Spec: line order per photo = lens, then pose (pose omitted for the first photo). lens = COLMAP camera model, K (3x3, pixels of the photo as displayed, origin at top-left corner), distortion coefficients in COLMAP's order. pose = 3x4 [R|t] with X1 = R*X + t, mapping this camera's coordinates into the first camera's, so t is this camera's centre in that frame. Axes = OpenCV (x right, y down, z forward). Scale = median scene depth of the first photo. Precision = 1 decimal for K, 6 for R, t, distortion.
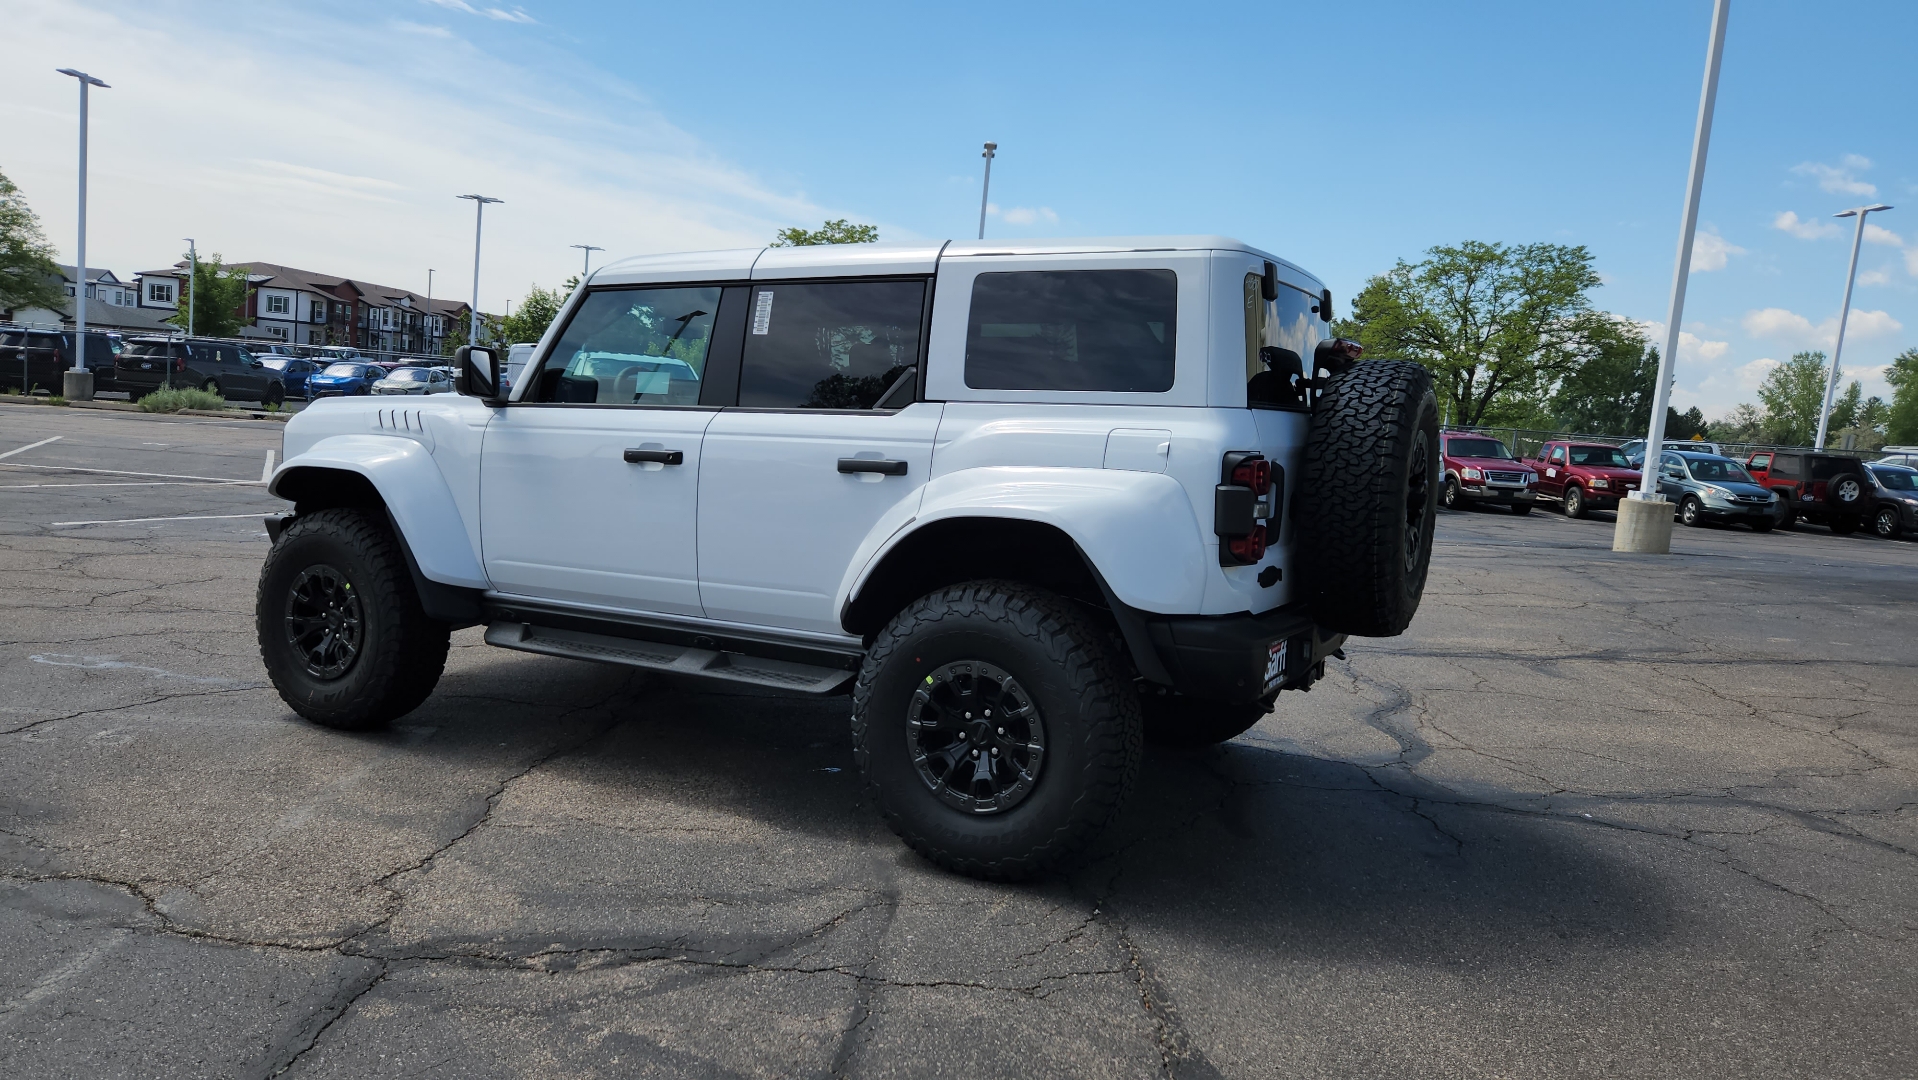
lens RADIAL K [[1312.4, 0, 915.5], [0, 1312.4, 507.5], [0, 0, 1]] dist [0.078781, -0.064467]
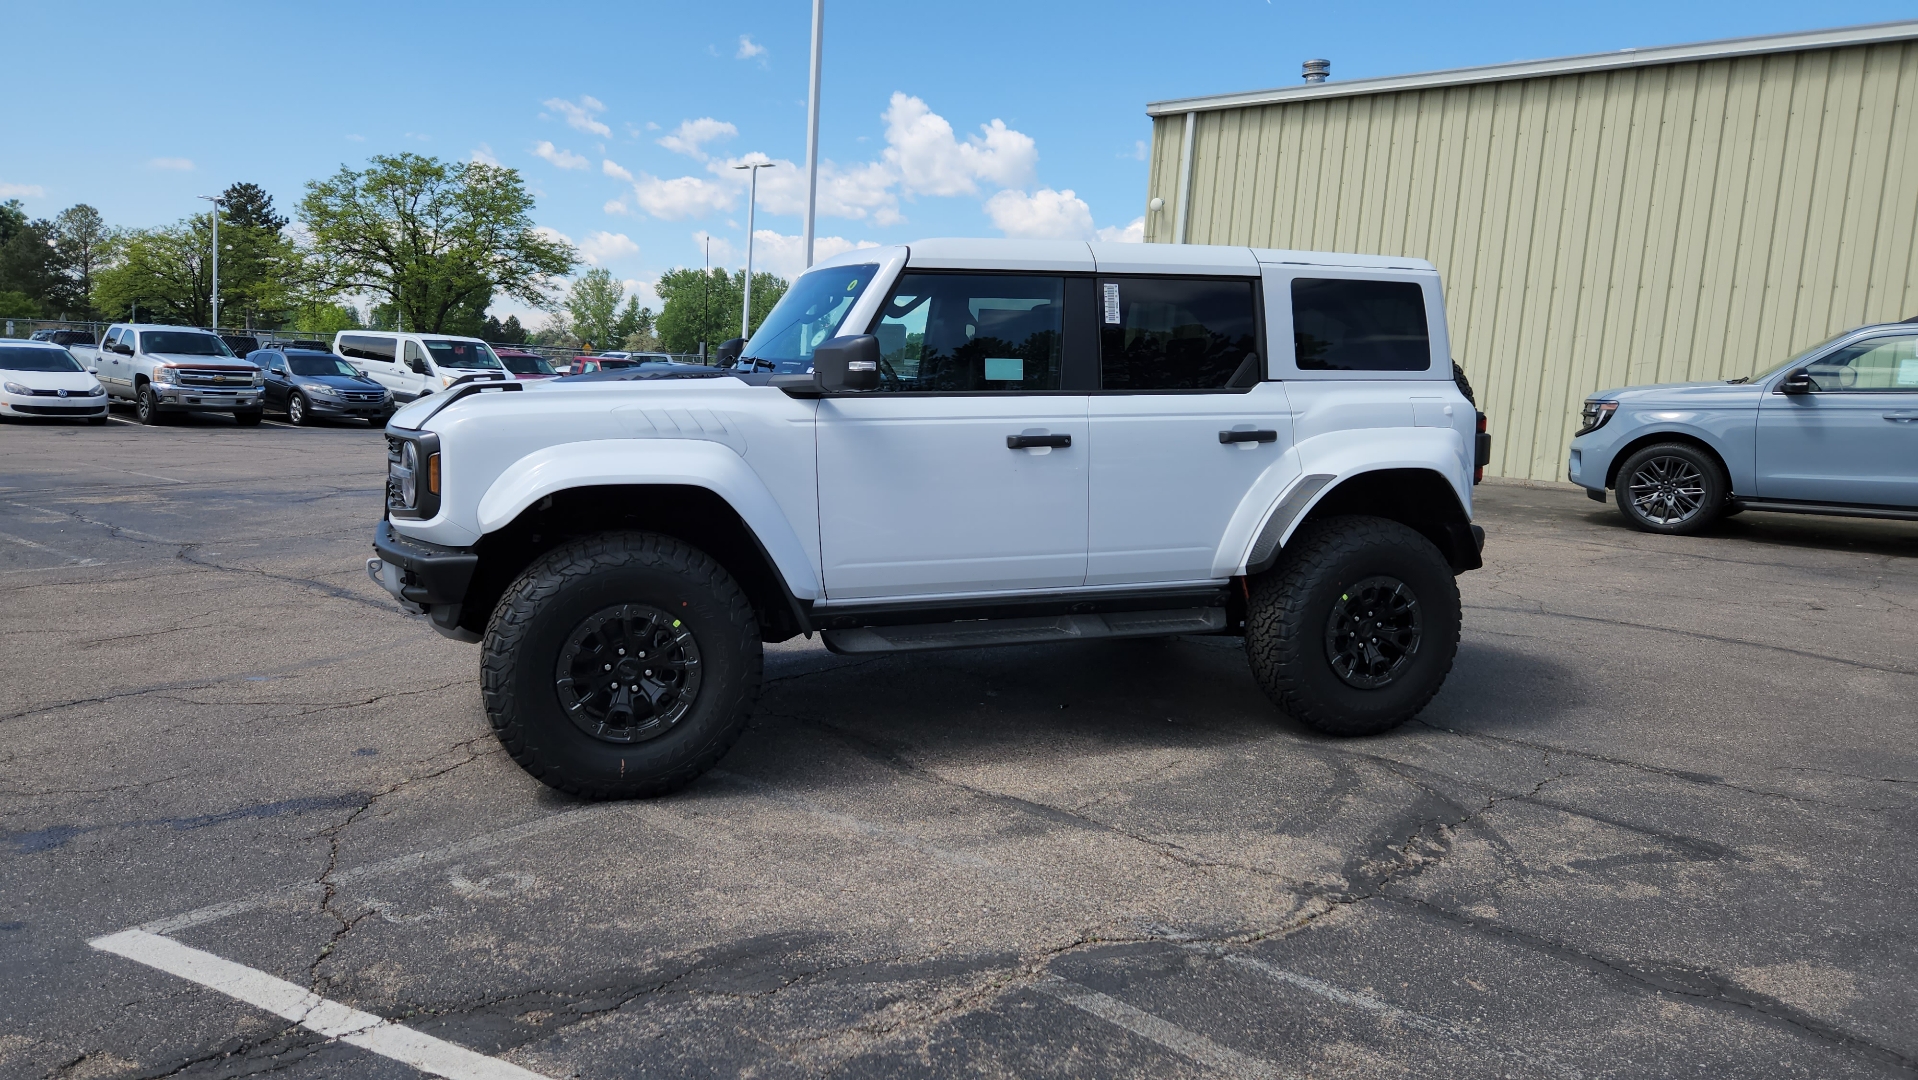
lens RADIAL K [[1311.7, 0, 942.9], [0, 1311.7, 519.8], [0, 0, 1]] dist [0.072967, -0.057008]
pose [[0.645943, -0.119480, 0.753977, -1.125193], [0.059049, 0.992537, 0.106696, -0.099956], [-0.761098, -0.024399, 0.648178, 0.414745]]
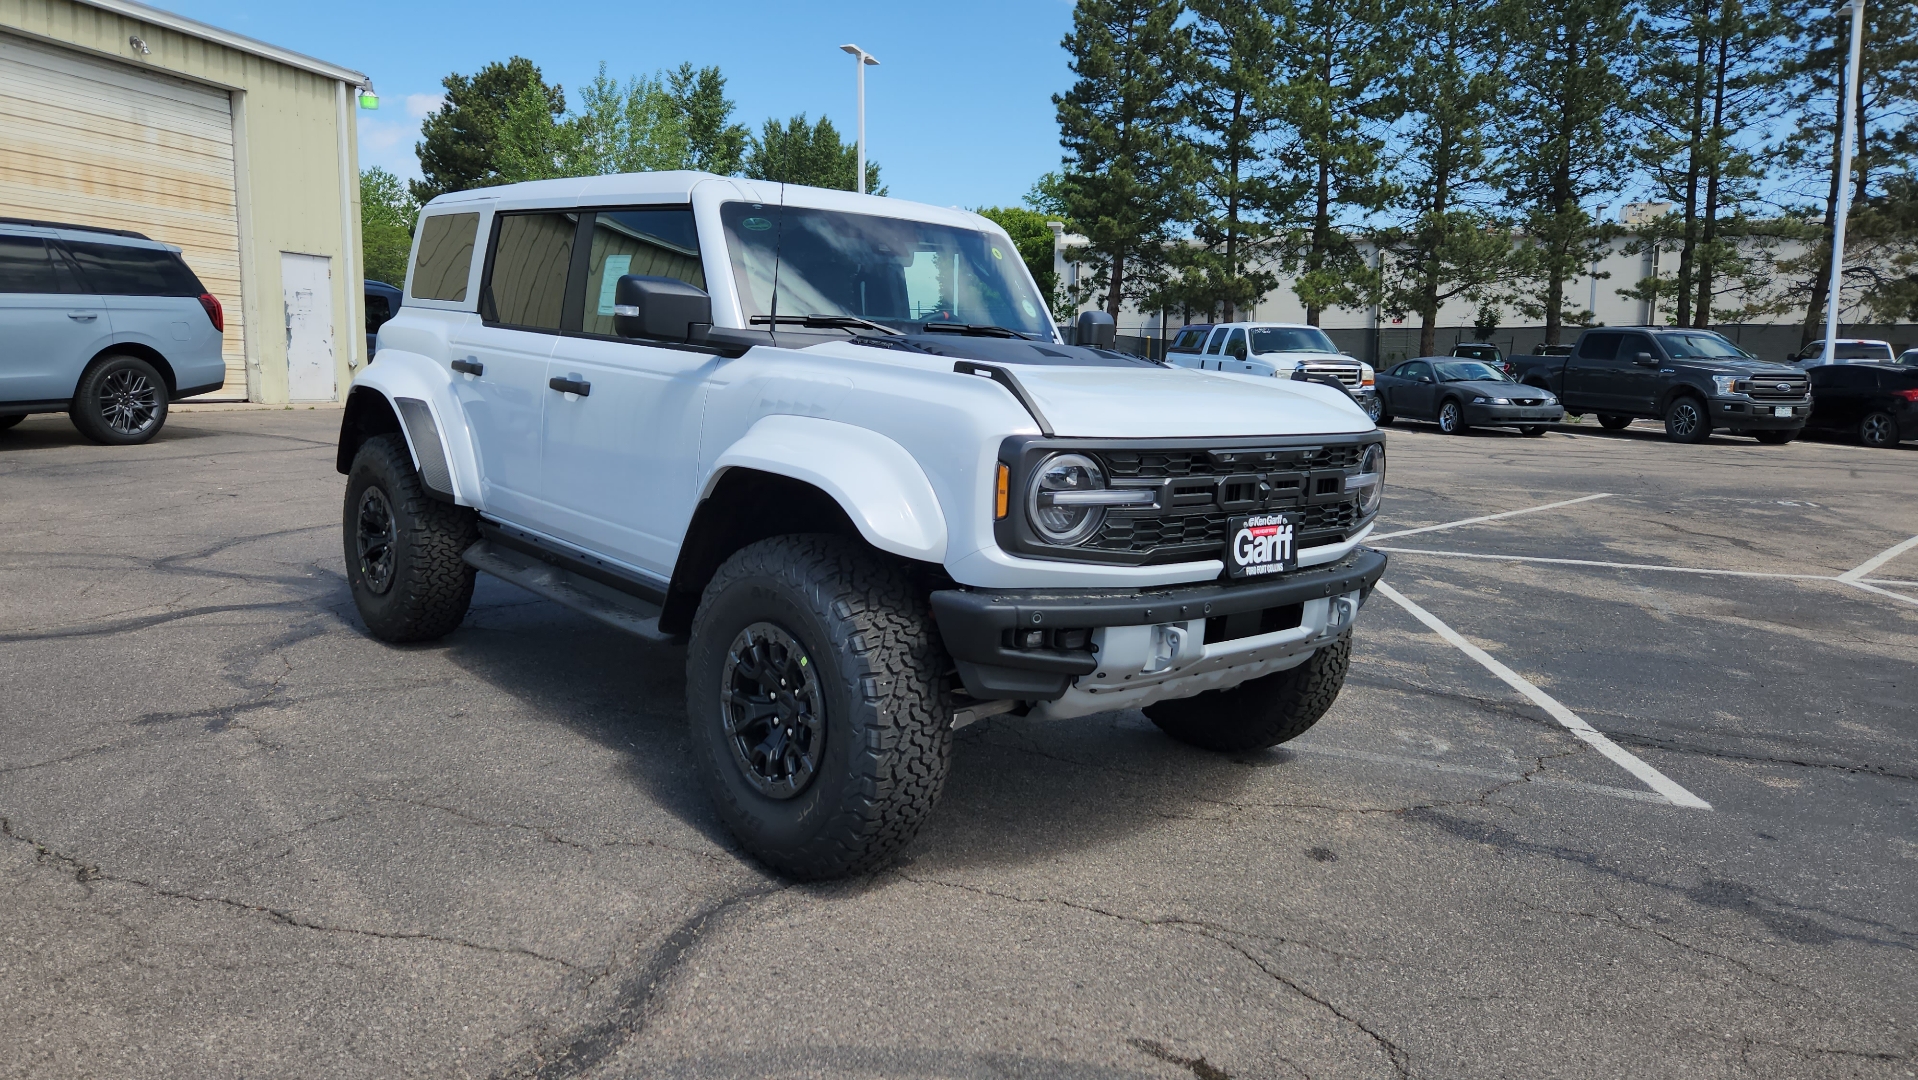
lens RADIAL K [[1263.9, 0, 938.1], [0, 1263.9, 522.3], [0, 0, 1]] dist [0.075875, -0.064479]
pose [[-0.943371, -0.133980, 0.303480, -0.616509], [-0.065939, 0.972293, 0.224274, -0.200333], [-0.325120, 0.191562, -0.926067, 2.291784]]
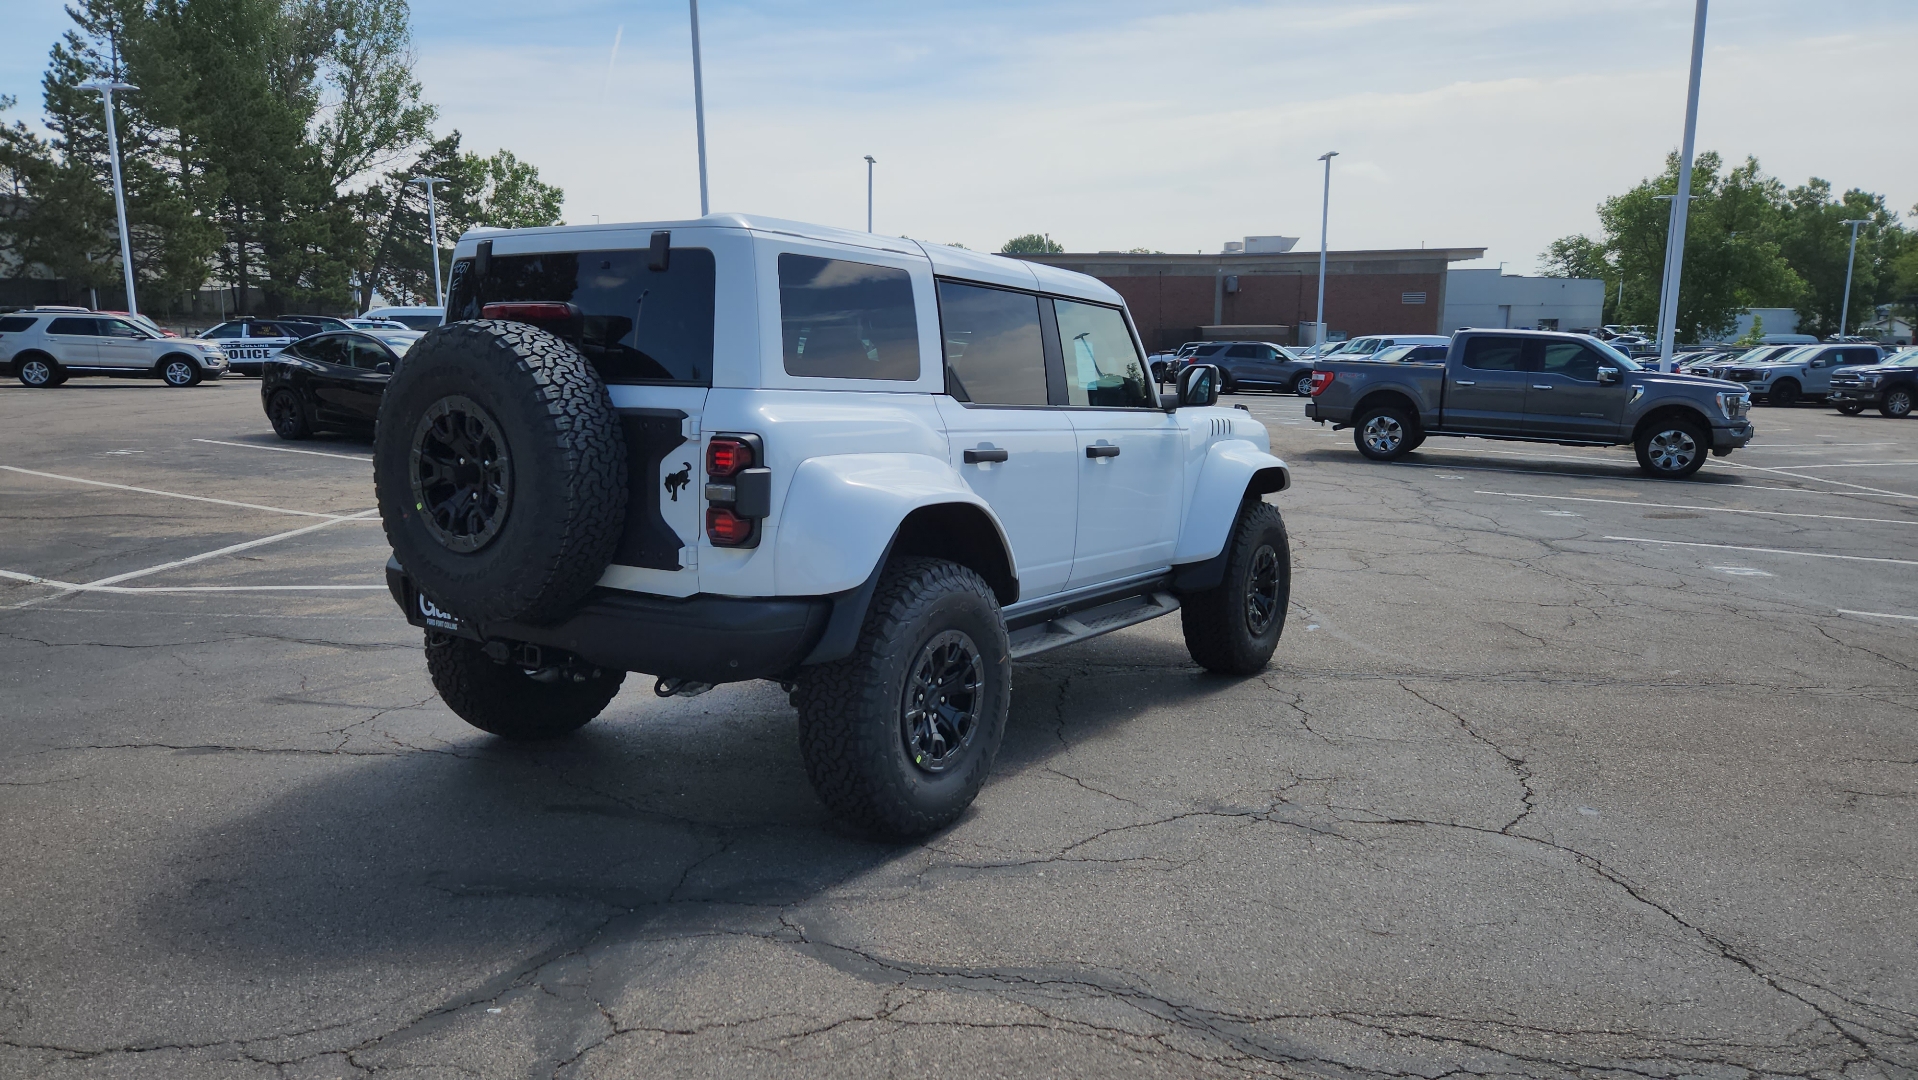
lens RADIAL K [[1266.4, 0, 901.3], [0, 1266.4, 530.3], [0, 0, 1]] dist [0.066274, -0.055559]
pose [[-0.103718, 0.076555, -0.991656, 1.192002], [-0.097275, 0.991473, 0.086715, -0.071269], [0.989838, 0.105457, -0.095386, 1.365455]]
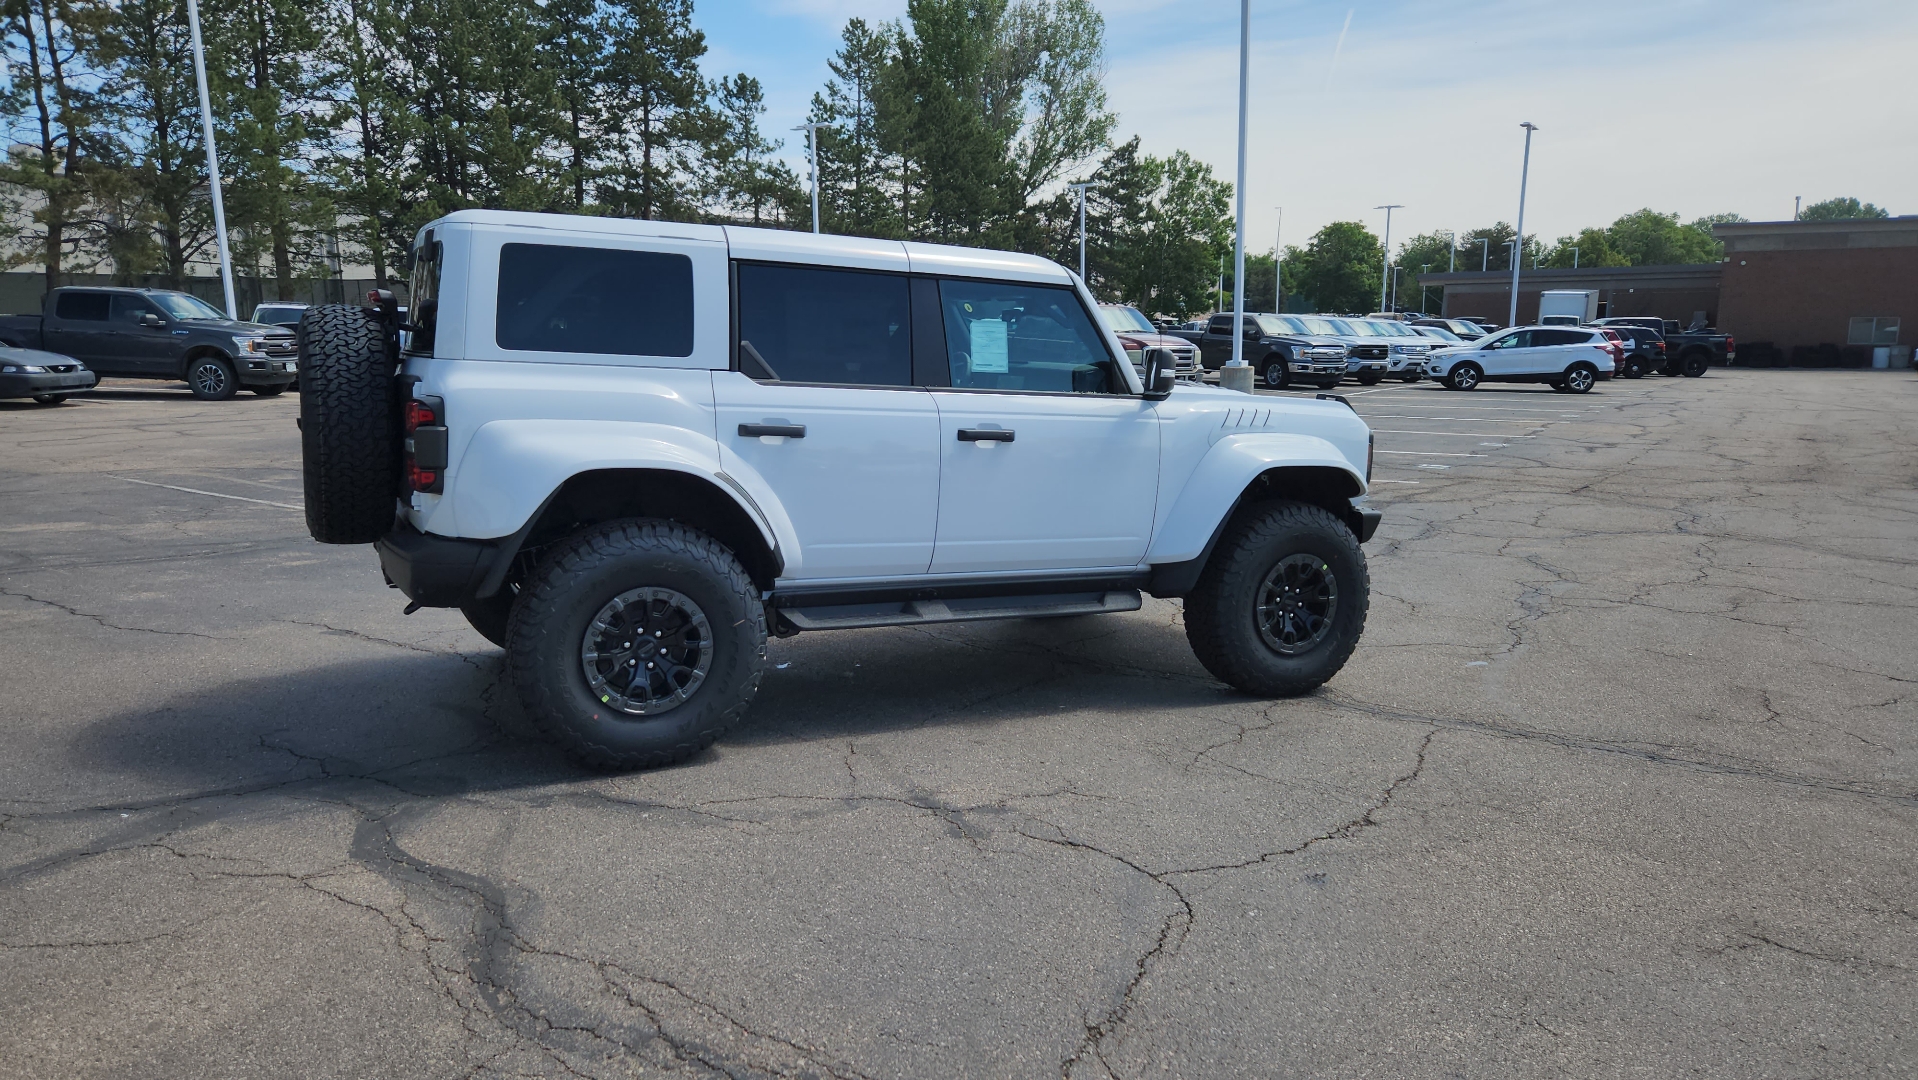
lens RADIAL K [[1253.7, 0, 912.2], [0, 1253.7, 540.2], [0, 0, 1]] dist [0.068652, -0.050691]
pose [[-0.579124, 0.061879, -0.812888, 0.964391], [-0.111784, 0.981670, 0.154365, -0.135486], [0.807539, 0.180264, -0.561592, 2.041905]]
